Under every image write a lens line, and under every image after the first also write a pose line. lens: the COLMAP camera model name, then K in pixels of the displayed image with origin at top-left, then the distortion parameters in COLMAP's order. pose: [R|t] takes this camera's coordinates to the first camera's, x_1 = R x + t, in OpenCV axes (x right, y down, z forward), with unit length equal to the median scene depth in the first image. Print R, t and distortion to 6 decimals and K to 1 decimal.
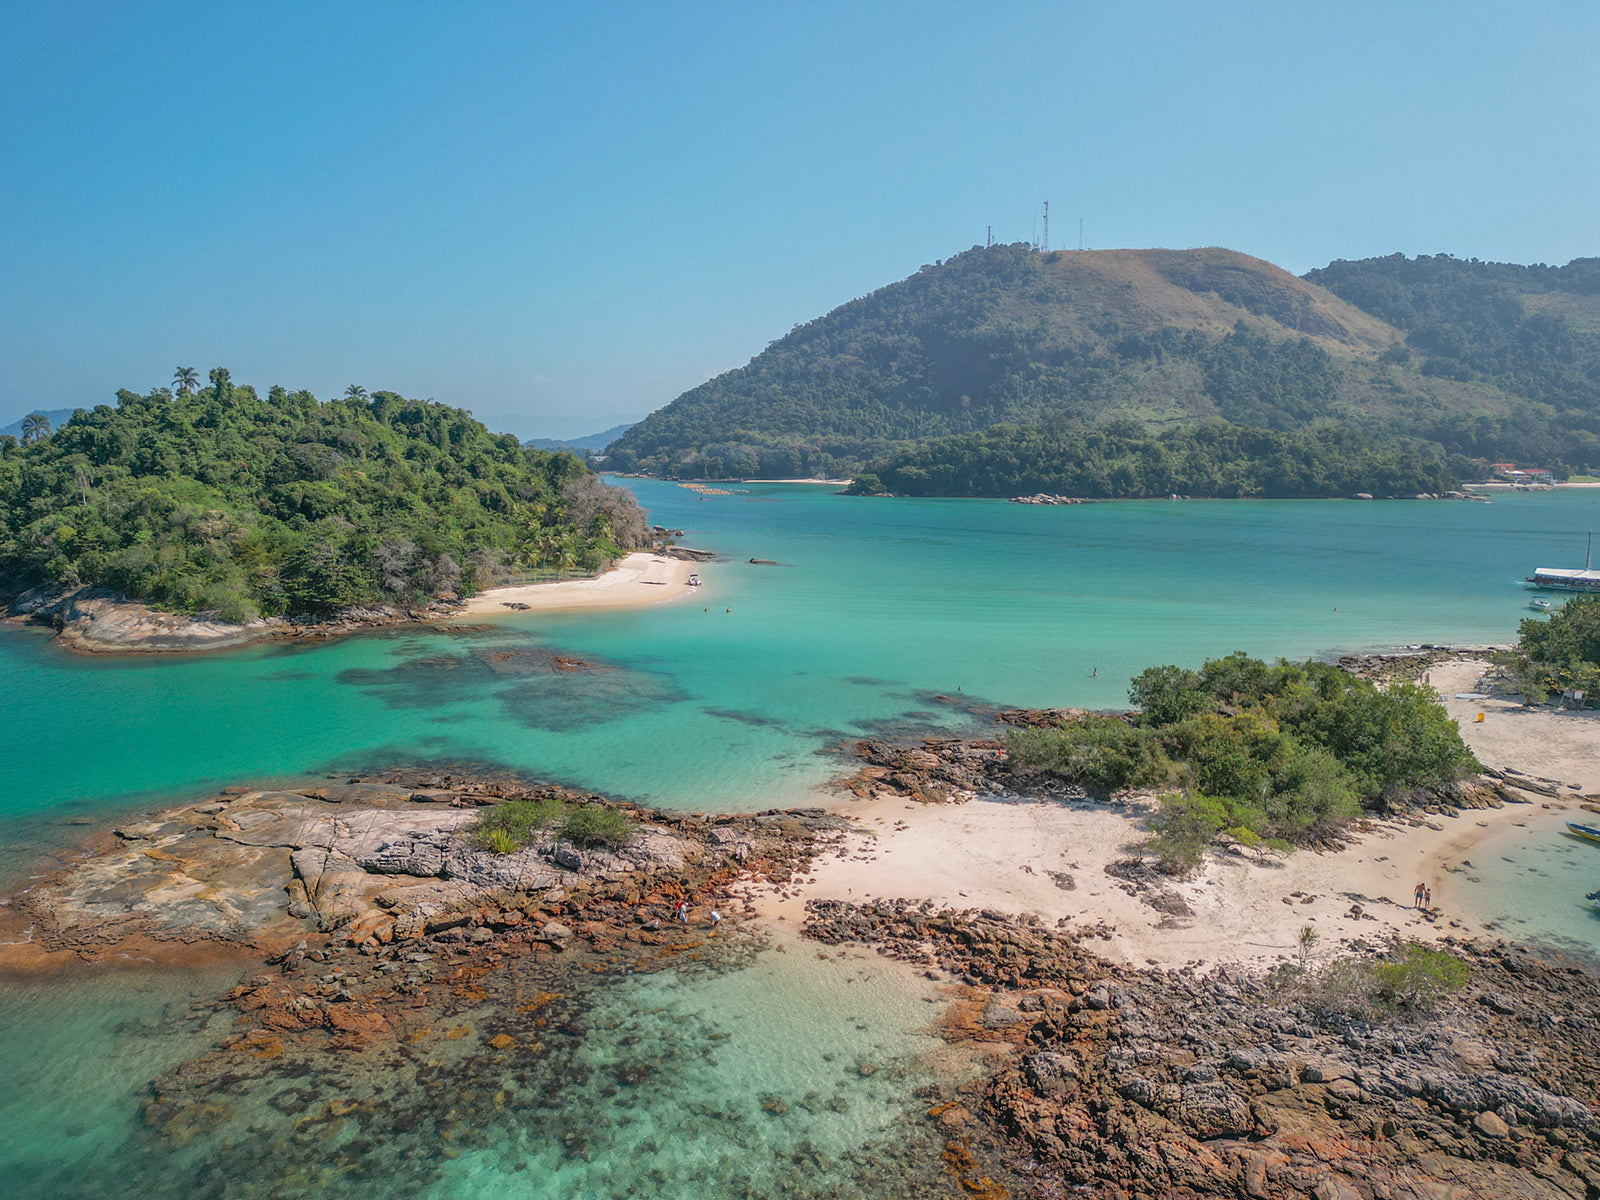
lens RADIAL K [[1118.0, 0, 800.6], [0, 1118.0, 601.4], [0, 0, 1]] dist [0.003226, -0.003003]
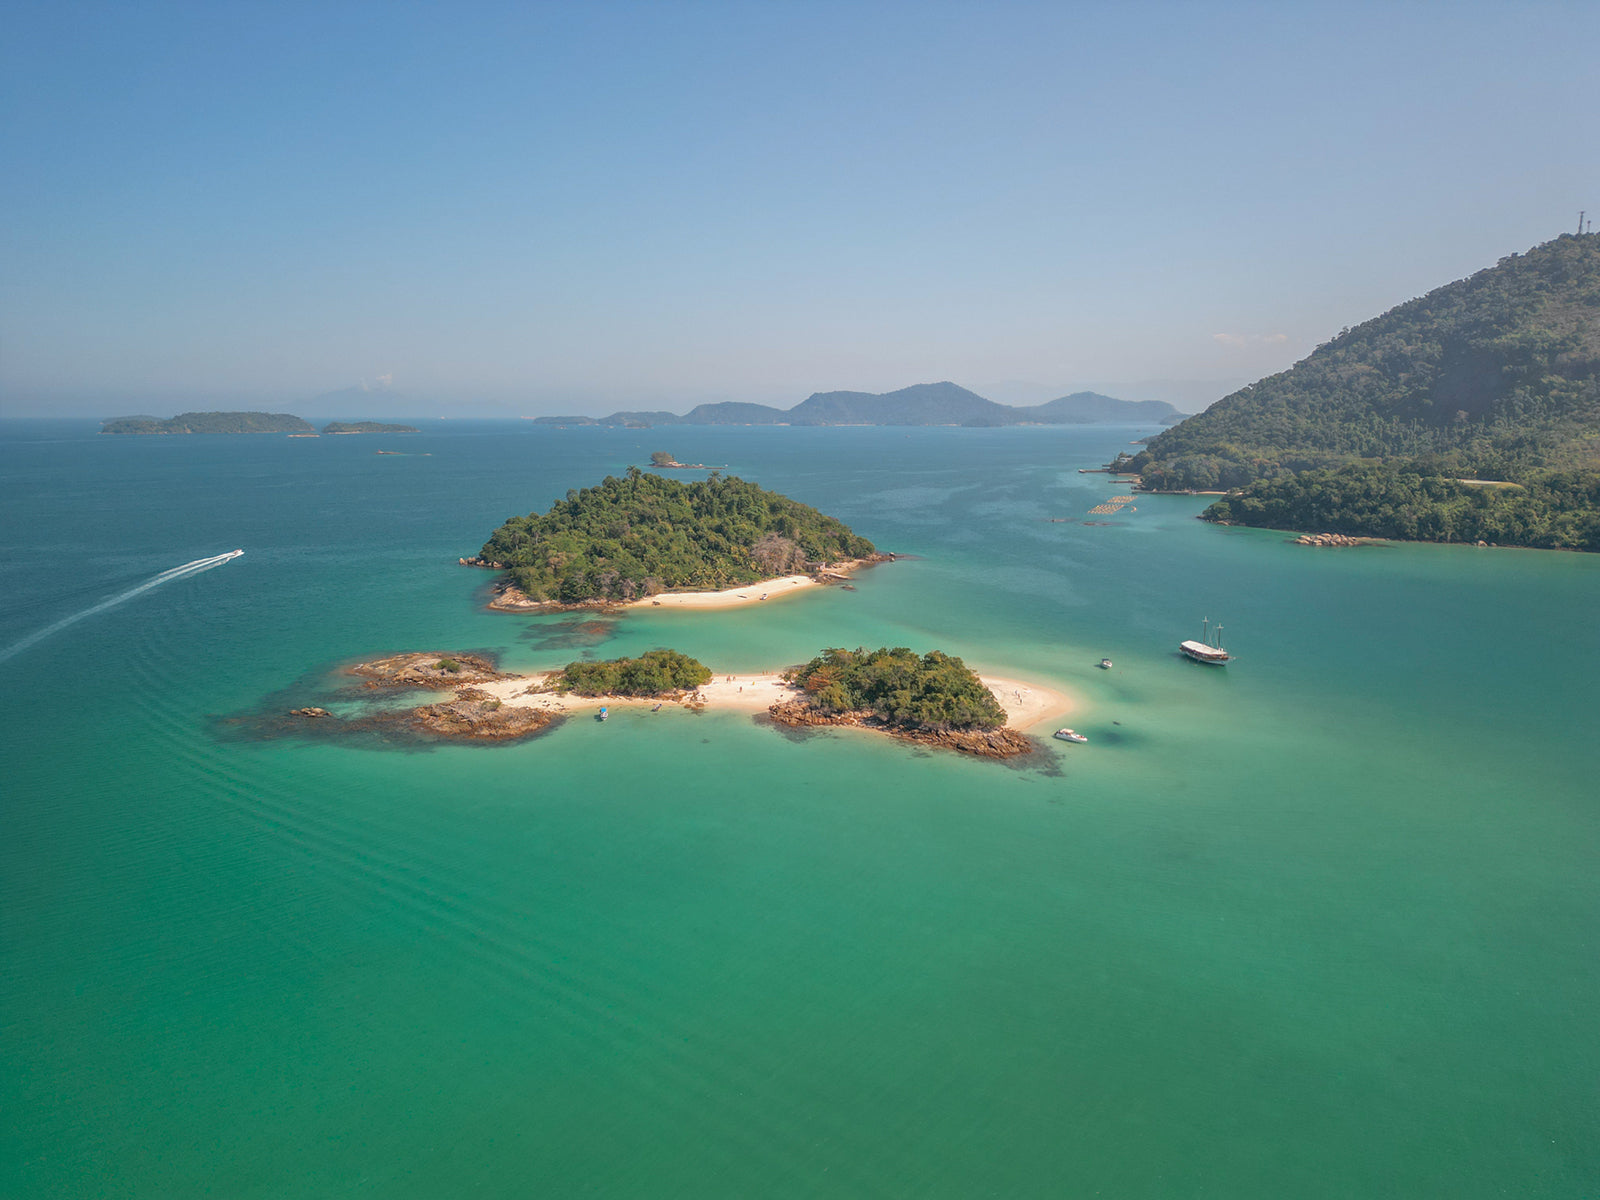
lens RADIAL K [[1118.0, 0, 799.5], [0, 1118.0, 599.1], [0, 0, 1]] dist [0.003226, -0.003003]
pose [[0.817643, 0.096358, -0.567605, 0.251330], [-0.078357, 0.995346, 0.056099, -0.030698], [0.570369, -0.001393, 0.821388, -0.138115]]
